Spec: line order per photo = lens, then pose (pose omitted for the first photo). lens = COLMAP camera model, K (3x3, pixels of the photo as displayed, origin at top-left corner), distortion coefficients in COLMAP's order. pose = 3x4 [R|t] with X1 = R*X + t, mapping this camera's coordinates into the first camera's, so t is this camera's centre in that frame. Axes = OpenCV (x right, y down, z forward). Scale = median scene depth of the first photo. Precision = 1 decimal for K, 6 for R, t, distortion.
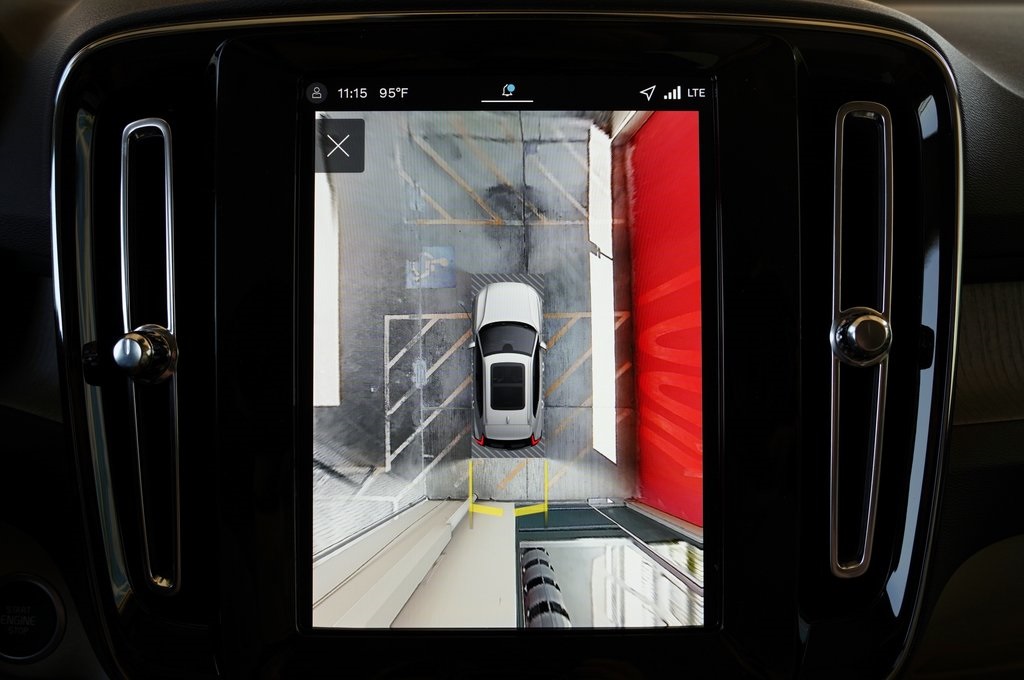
lens RADIAL K [[957.3, 0, 508.2], [0, 957.3, 338.7], [0, 0, 1]] dist [-0.008311, 0.000000]
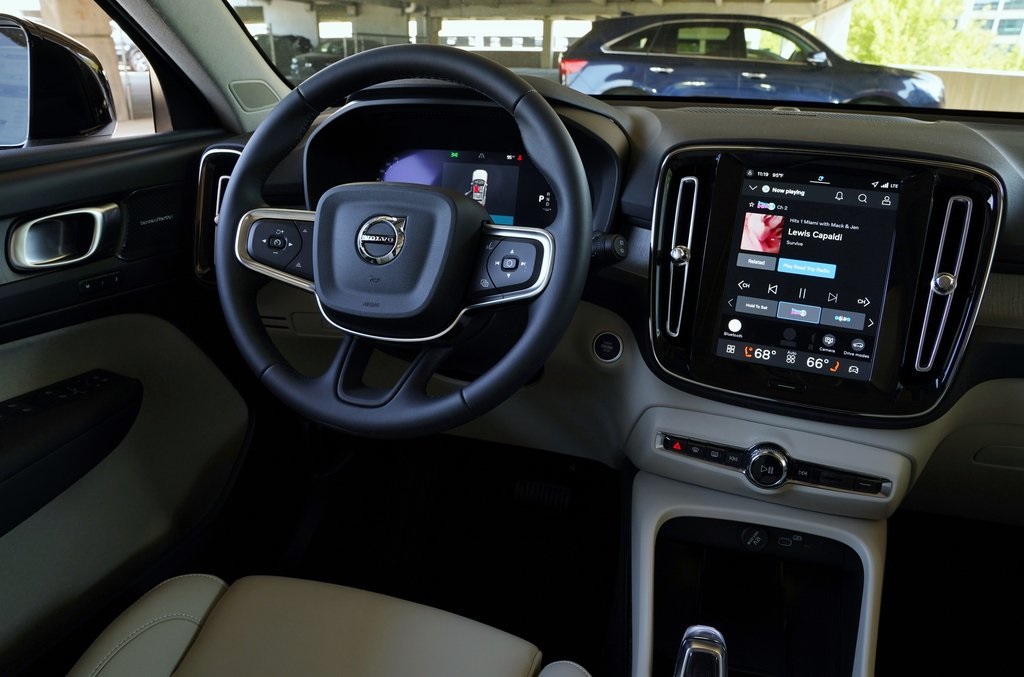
lens RADIAL K [[718.2, 0, 503.9], [0, 718.2, 339.5], [0, 0, 1]] dist [-0.126648, 0.078266]
pose [[0.910970, 0.164498, -0.378250, 0.005644], [-0.147527, 0.986313, 0.073637, 0.187012], [0.385186, -0.011278, 0.922770, -1.229485]]
